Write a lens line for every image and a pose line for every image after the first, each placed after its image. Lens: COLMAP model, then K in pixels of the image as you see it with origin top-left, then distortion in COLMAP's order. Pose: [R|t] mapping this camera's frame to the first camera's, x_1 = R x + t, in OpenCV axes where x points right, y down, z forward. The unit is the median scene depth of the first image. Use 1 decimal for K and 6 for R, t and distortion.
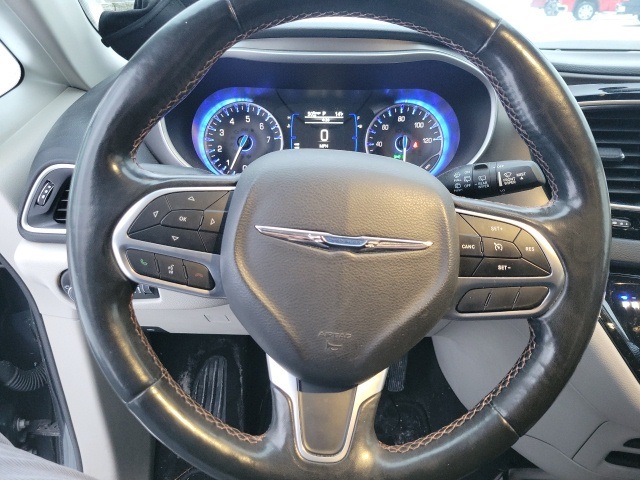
lens RADIAL K [[479.2, 0, 319.7], [0, 479.2, 238.0], [0, 0, 1]] dist [0.052934, -0.033148]
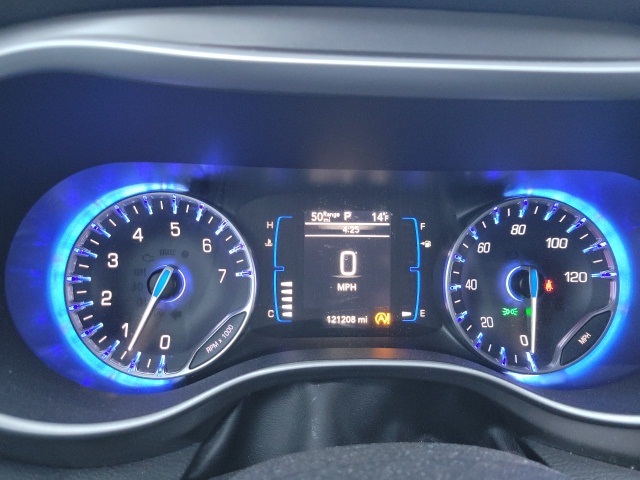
lens RADIAL K [[479.2, 0, 319.0], [0, 479.2, 241.0], [0, 0, 1]] dist [0.052934, -0.033148]
pose [[0.998149, -0.001155, 0.060802, -0.045470], [0.006471, 0.996160, -0.087307, -0.198447], [-0.060468, 0.087538, 0.994324, 0.560620]]
